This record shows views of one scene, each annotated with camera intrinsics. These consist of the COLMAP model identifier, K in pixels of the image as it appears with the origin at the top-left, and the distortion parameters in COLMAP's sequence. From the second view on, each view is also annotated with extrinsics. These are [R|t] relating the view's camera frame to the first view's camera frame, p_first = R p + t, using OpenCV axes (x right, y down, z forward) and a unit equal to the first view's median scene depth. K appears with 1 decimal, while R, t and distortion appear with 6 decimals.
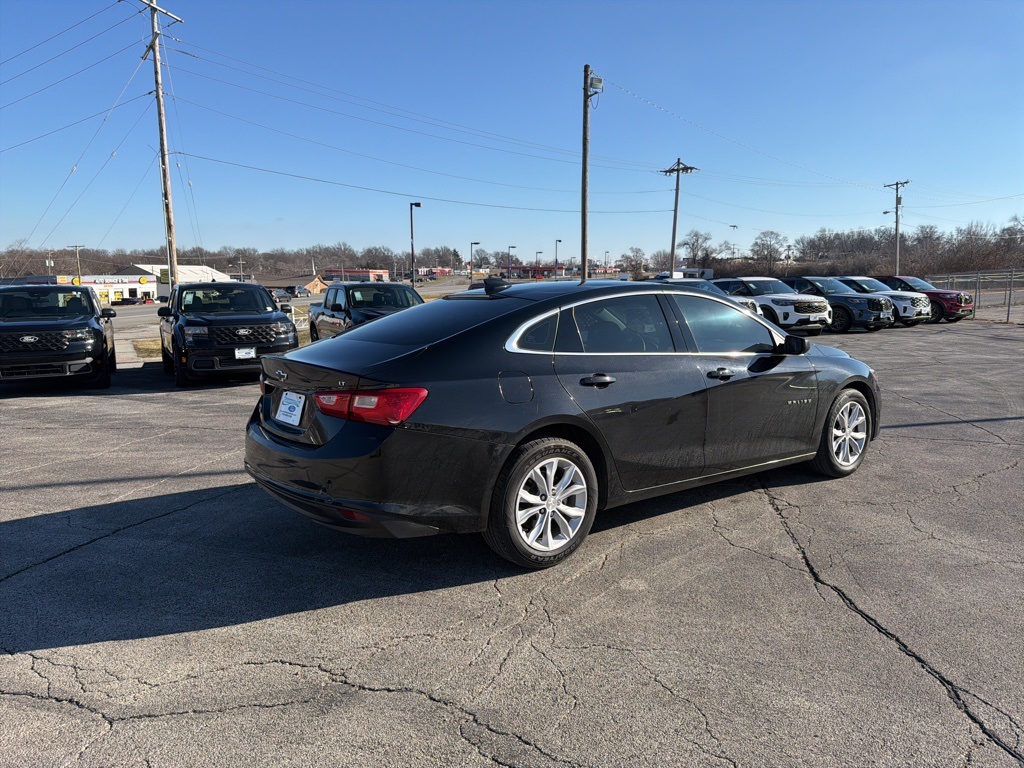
lens RADIAL K [[711.8, 0, 515.7], [0, 711.8, 395.2], [0, 0, 1]] dist [0.072959, -0.099041]
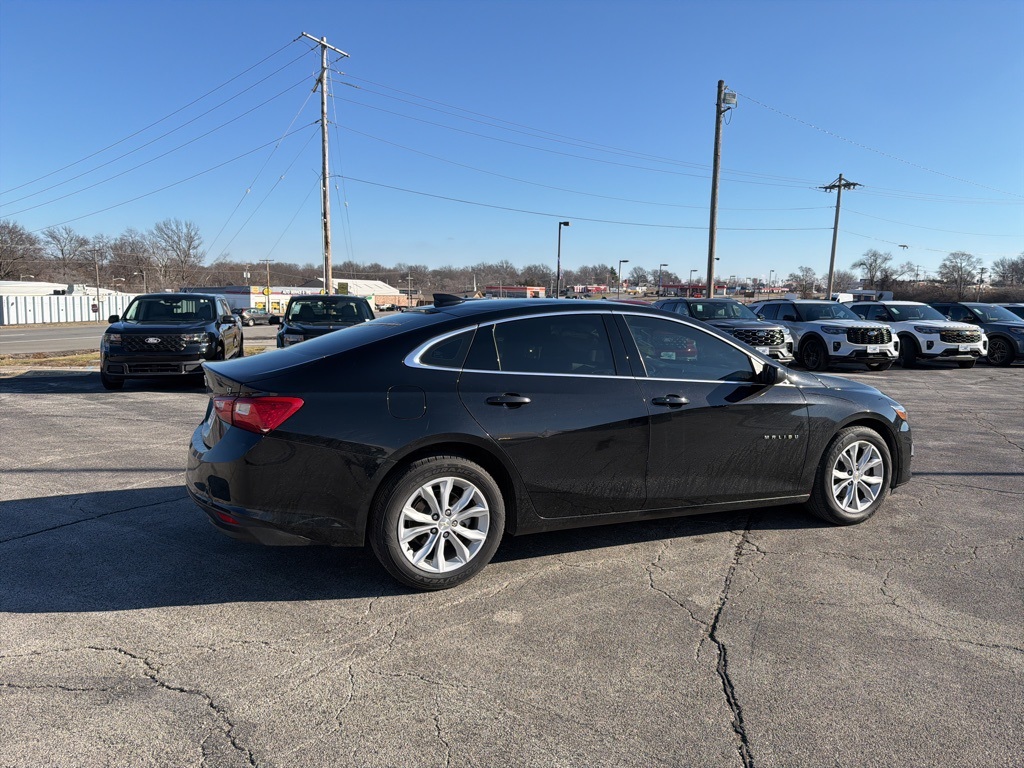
lens RADIAL K [[711.8, 0, 518.4], [0, 711.8, 388.5], [0, 0, 1]] dist [0.072959, -0.099041]
pose [[0.977033, 0.048774, -0.207432, 0.056318], [-0.055610, 0.998081, -0.027253, -0.001927], [0.205704, 0.038162, 0.977870, 0.009668]]
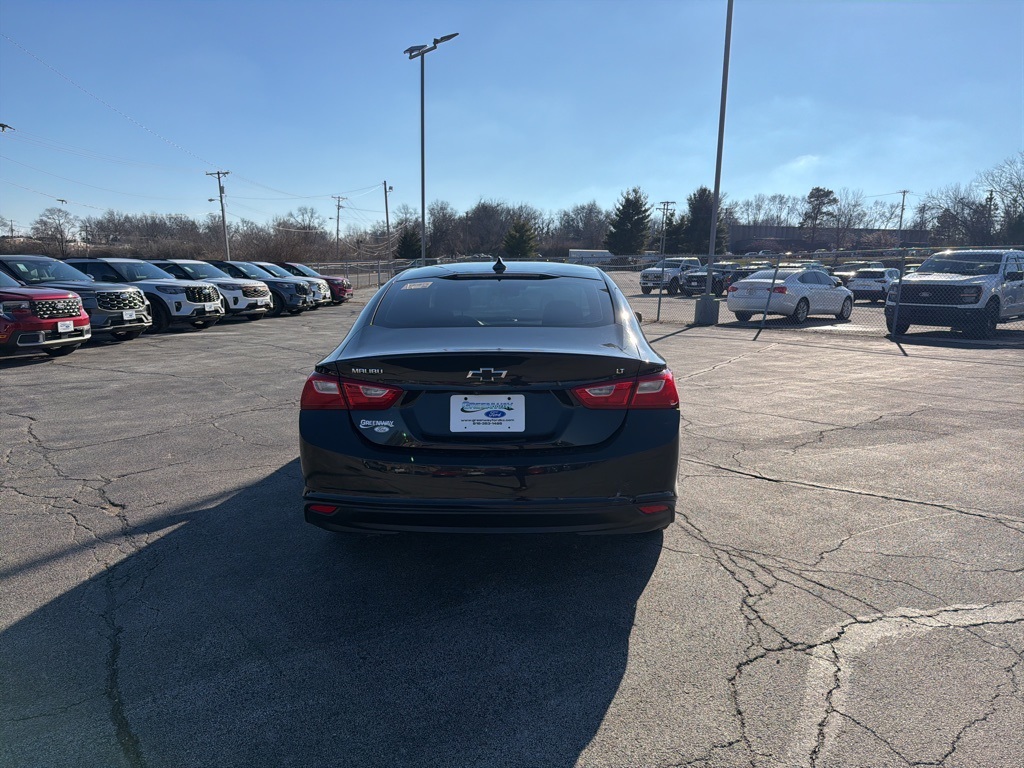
lens RADIAL K [[711.8, 0, 515.3], [0, 711.8, 398.8], [0, 0, 1]] dist [0.072959, -0.099041]
pose [[0.620784, -0.122240, 0.774393, -0.150507], [0.103604, 0.991898, 0.073521, -0.008907], [-0.777106, 0.034589, 0.628418, 0.079809]]
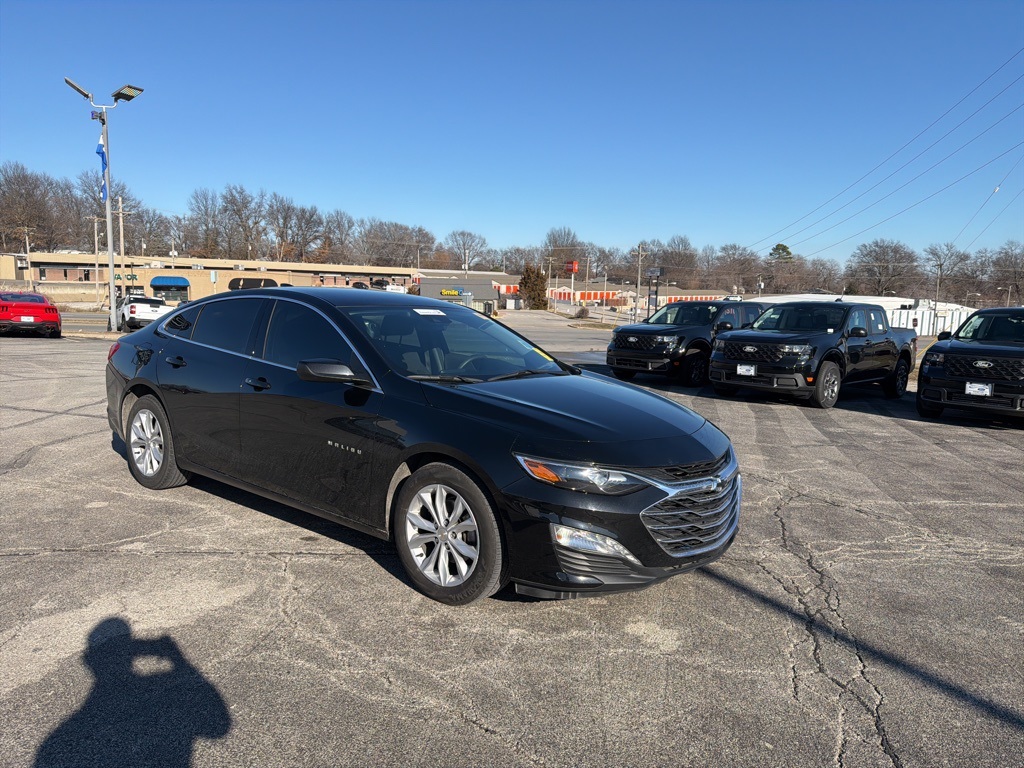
lens RADIAL K [[711.8, 0, 510.2], [0, 711.8, 393.7], [0, 0, 1]] dist [0.072959, -0.099041]
pose [[0.244514, 0.144361, -0.958839, 0.255957], [-0.178849, 0.978603, 0.101728, -0.034469], [0.953009, 0.146613, 0.265101, 0.211120]]
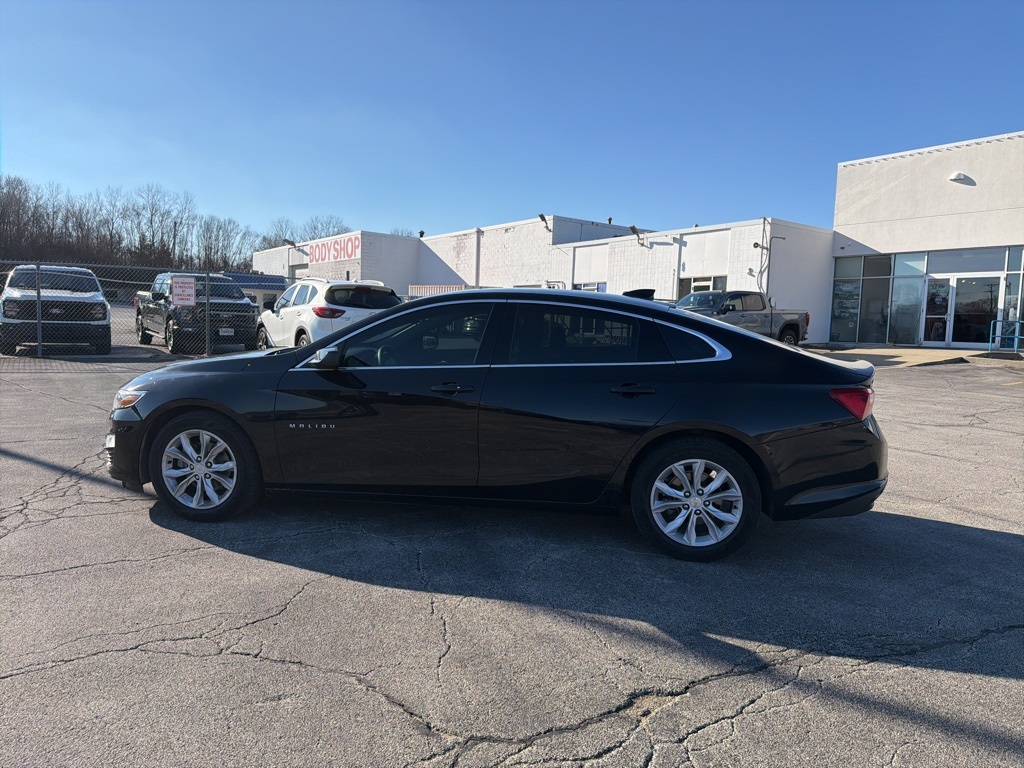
lens RADIAL K [[711.8, 0, 515.6], [0, 711.8, 392.6], [0, 0, 1]] dist [0.072959, -0.099041]
pose [[-0.698786, -0.096128, 0.708842, -0.131192], [0.075336, 0.975529, 0.206562, -0.048776], [-0.711352, 0.197744, -0.674444, 0.371575]]
